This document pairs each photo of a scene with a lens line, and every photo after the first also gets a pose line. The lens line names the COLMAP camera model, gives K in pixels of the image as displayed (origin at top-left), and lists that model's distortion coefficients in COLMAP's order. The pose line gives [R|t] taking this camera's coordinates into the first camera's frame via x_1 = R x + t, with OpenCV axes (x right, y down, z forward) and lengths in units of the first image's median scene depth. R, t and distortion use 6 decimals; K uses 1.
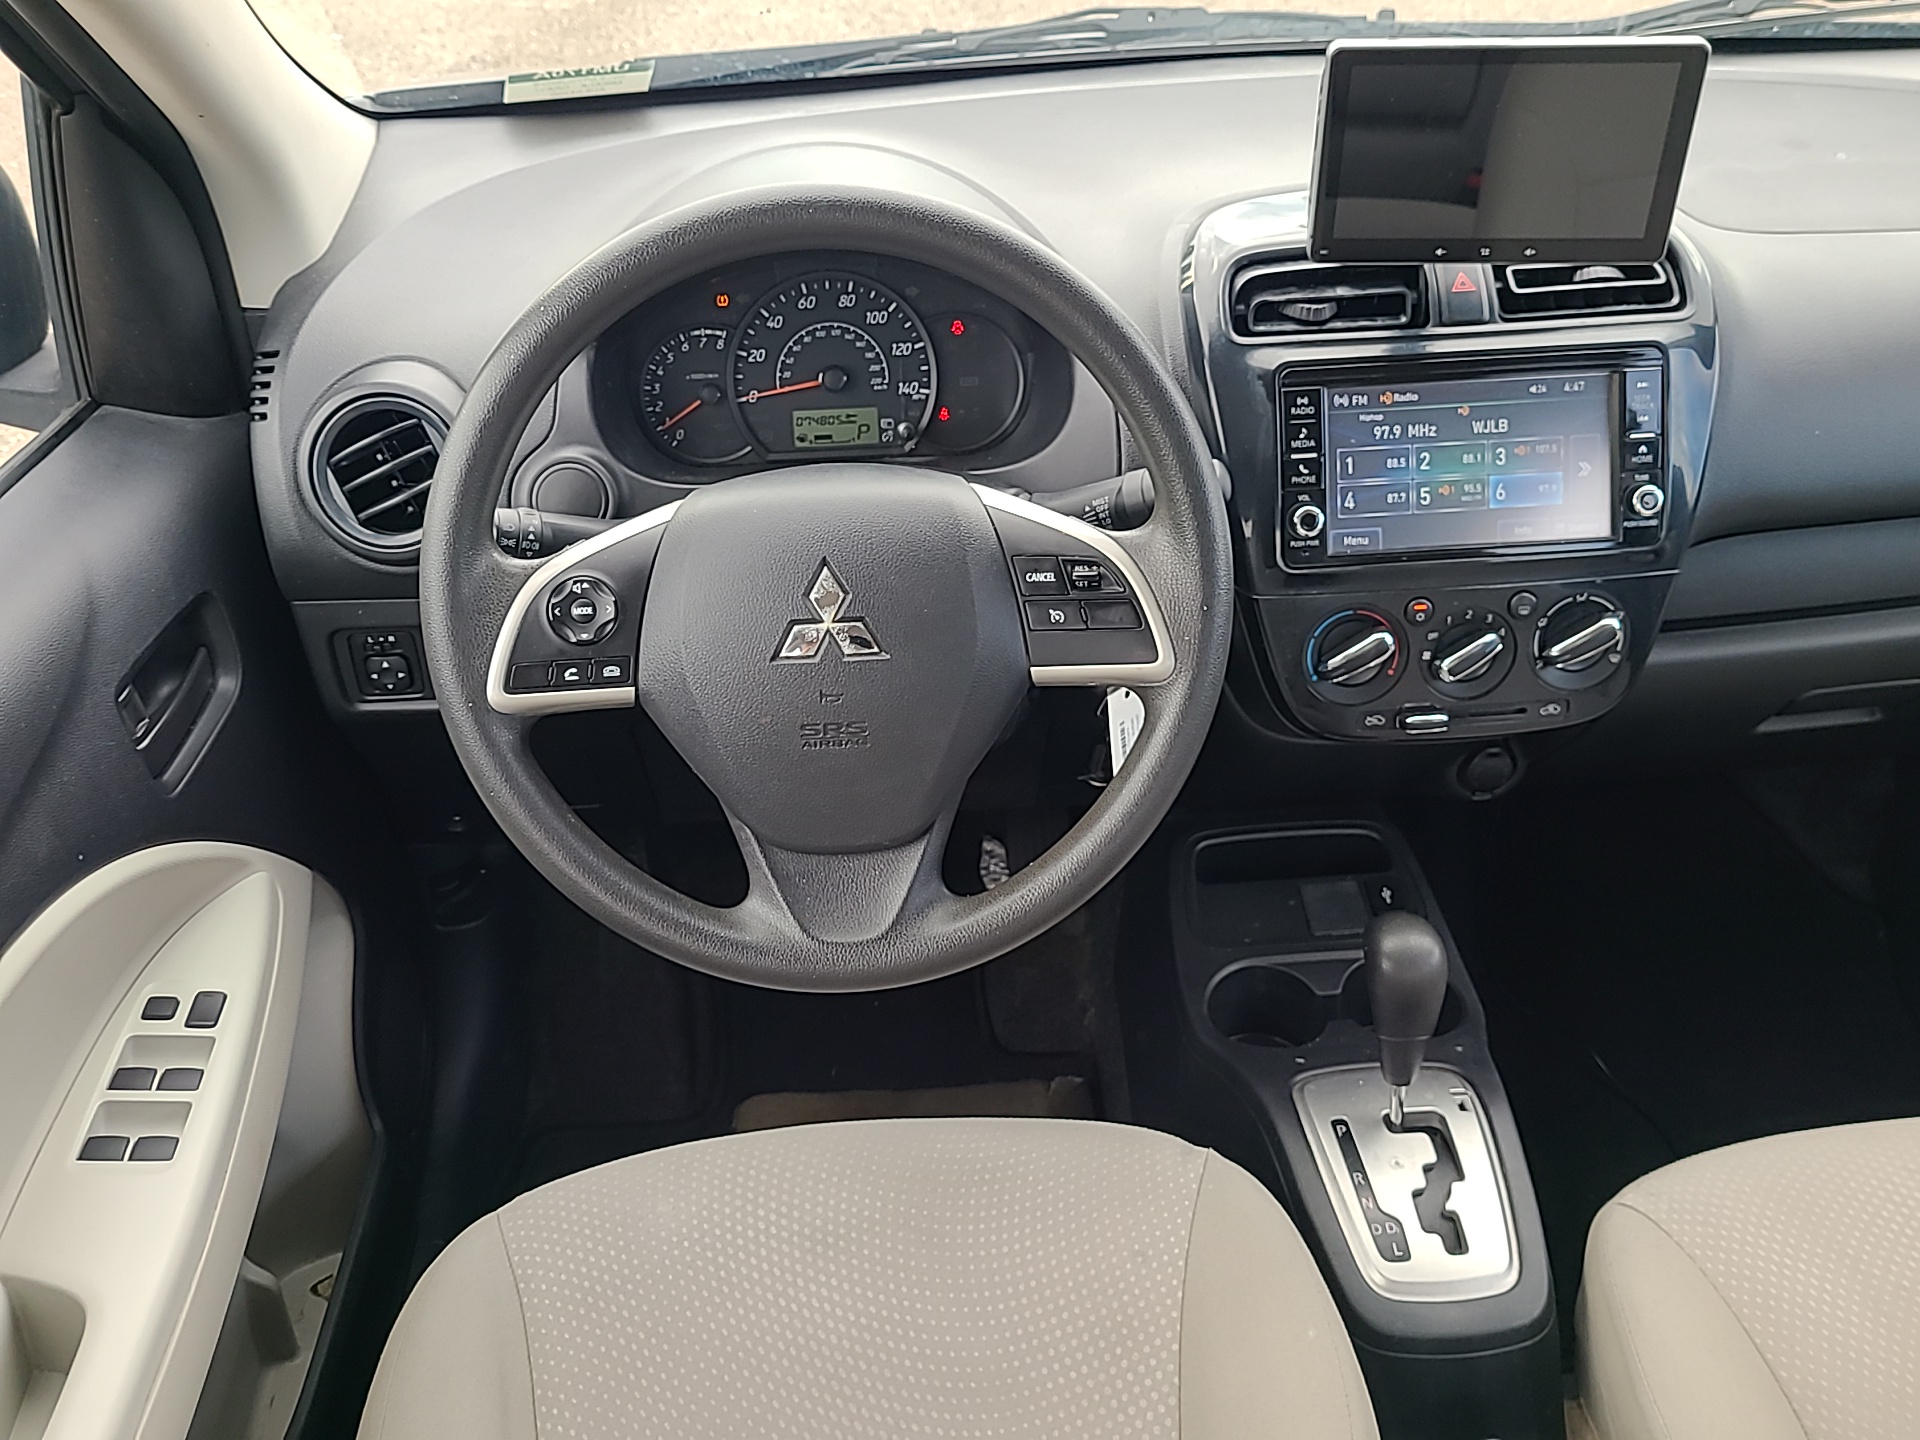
lens RADIAL K [[1757.7, 0, 961.6], [0, 1757.7, 723.5], [0, 0, 1]] dist [0.015022, -0.006917]
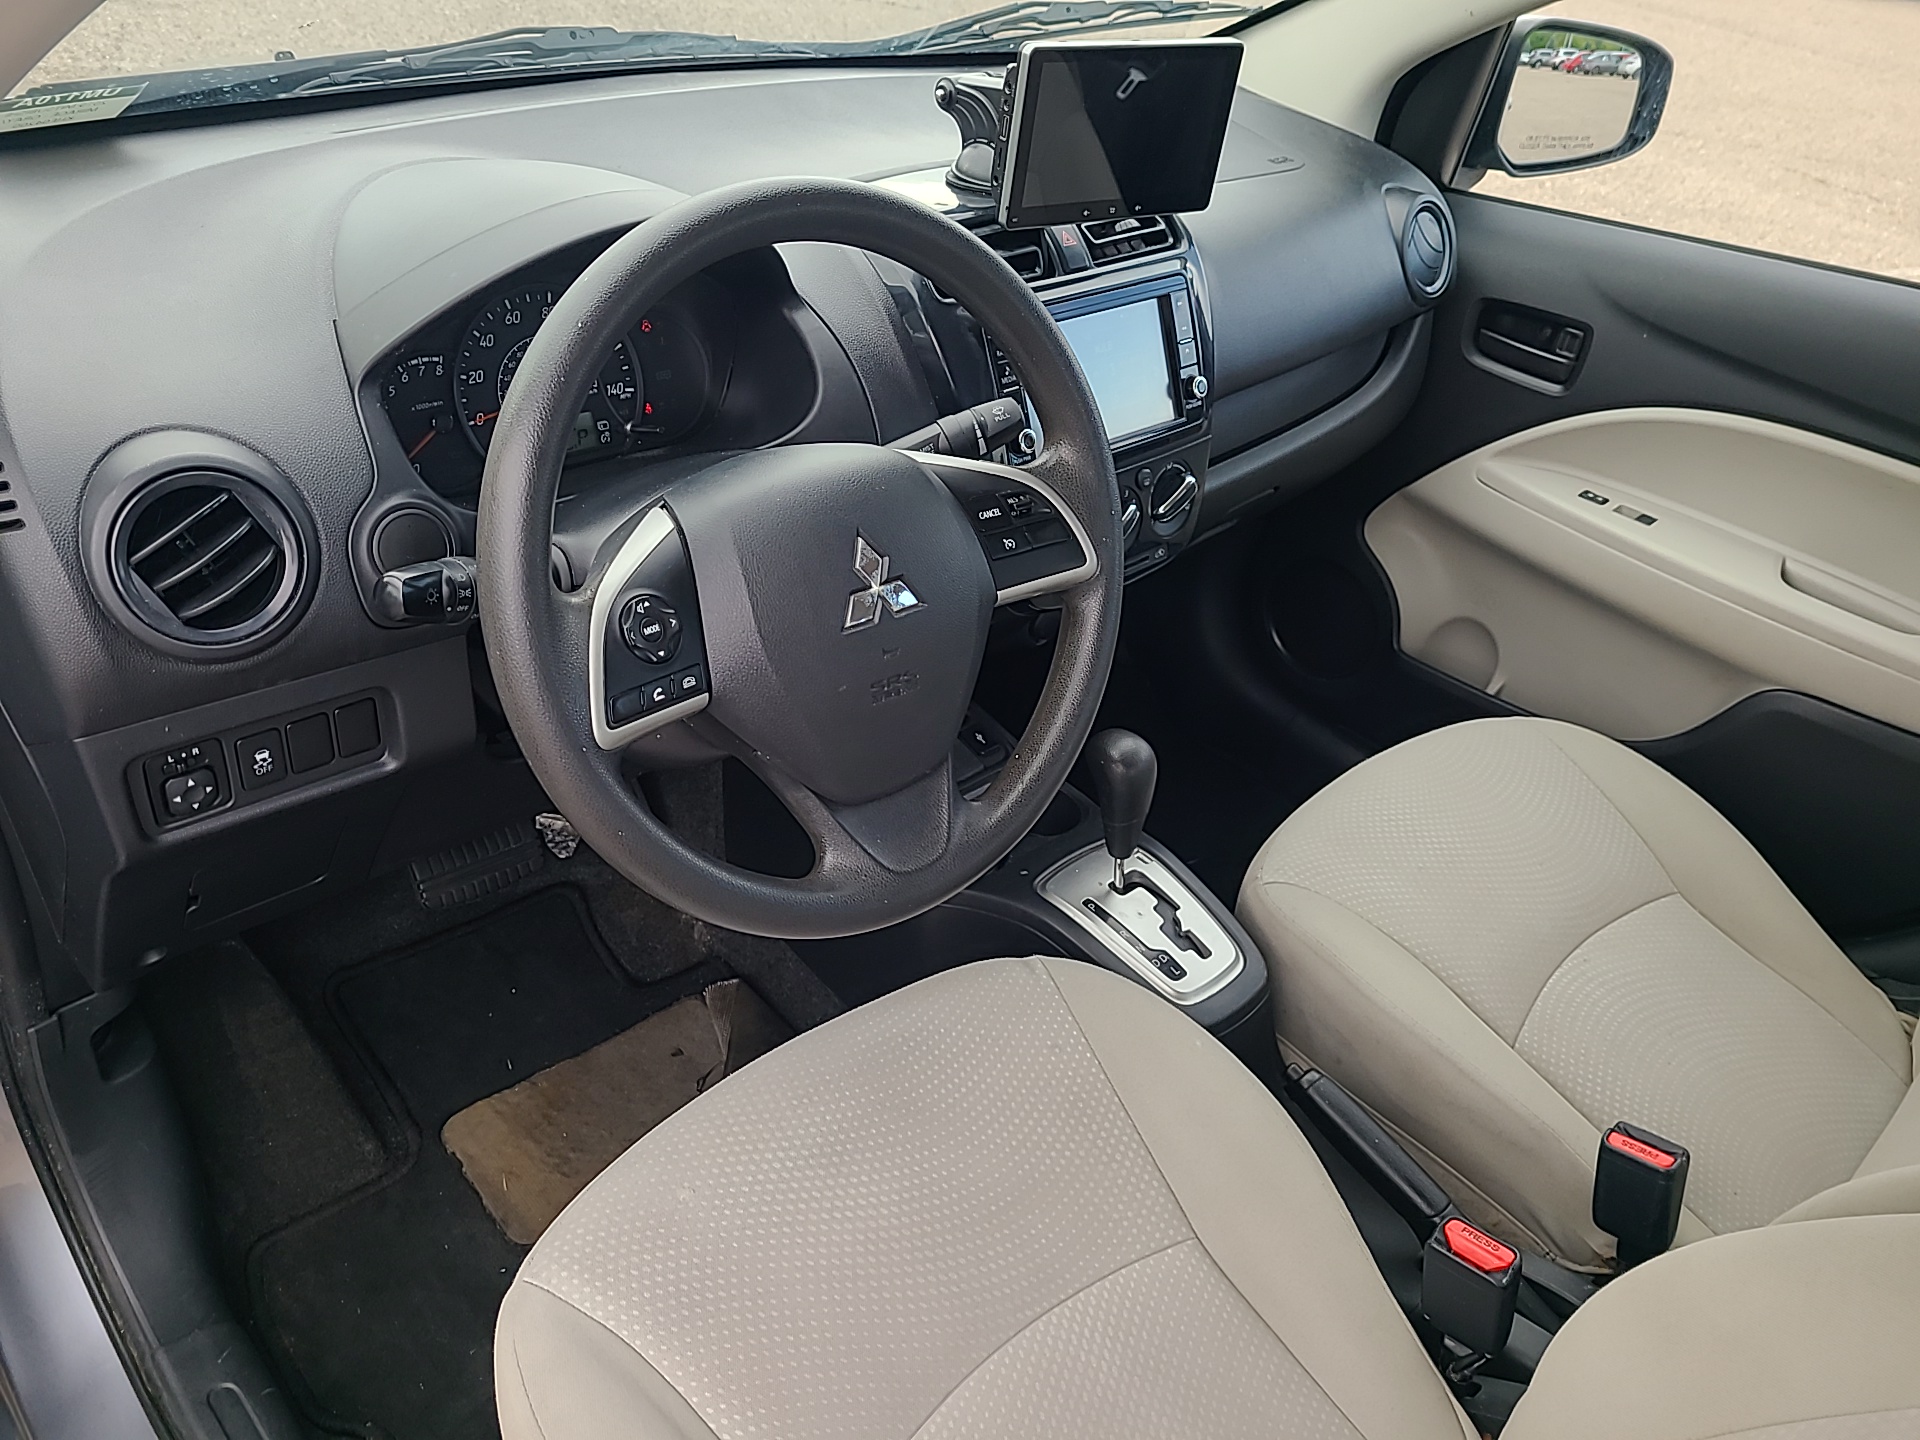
lens RADIAL K [[1432.8, 0, 1035.2], [0, 1432.8, 718.3], [0, 0, 1]] dist [0.011865, 0.003987]
pose [[0.769110, -0.276177, 0.576365, -0.397703], [0.248541, 0.960076, 0.128384, -0.050074], [-0.588810, 0.044509, 0.807045, 0.169020]]
